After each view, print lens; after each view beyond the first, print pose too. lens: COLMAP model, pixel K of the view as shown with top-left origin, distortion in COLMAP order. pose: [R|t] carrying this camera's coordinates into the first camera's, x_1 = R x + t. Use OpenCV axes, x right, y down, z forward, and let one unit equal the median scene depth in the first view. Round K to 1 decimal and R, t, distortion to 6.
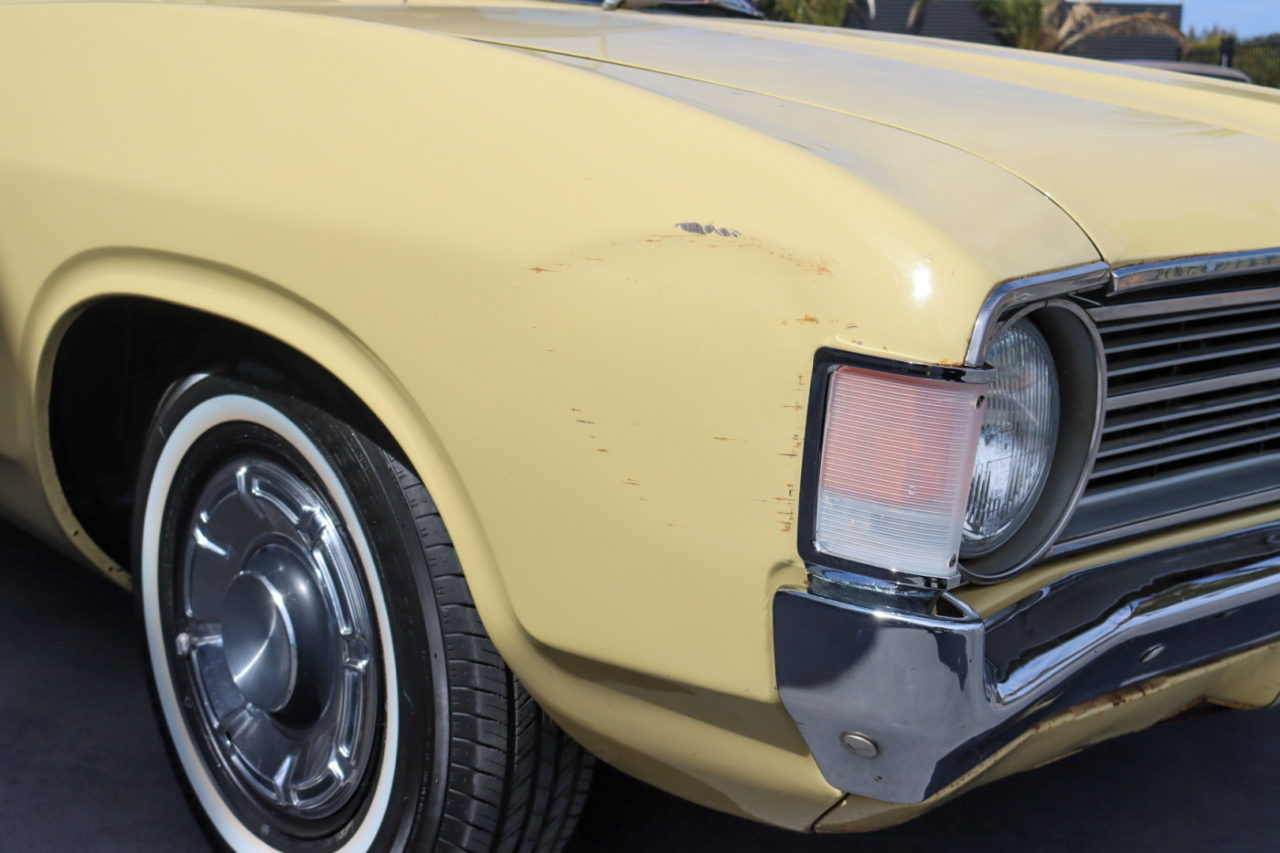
lens RADIAL K [[1587.4, 0, 640.0], [0, 1587.4, 426.5], [0, 0, 1]] dist [-0.073108, 0.000619]
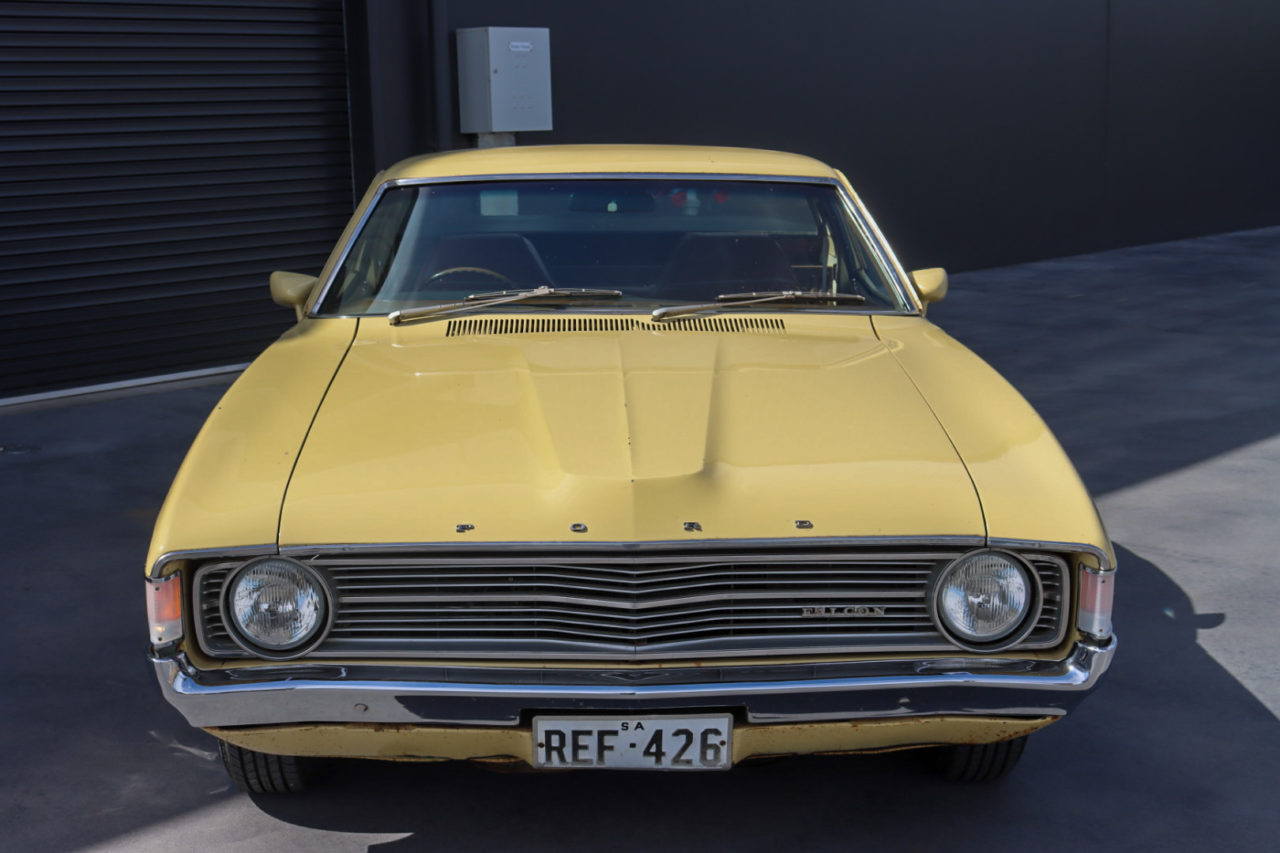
lens RADIAL K [[1748.0, 0, 640.0], [0, 1748.0, 426.5], [0, 0, 1]] dist [-0.044533, -0.045538]
pose [[0.759243, 0.081101, -0.645735, 1.974339], [-0.105301, 0.994440, 0.001086, -0.275832], [0.642232, 0.067172, 0.763561, -0.646000]]
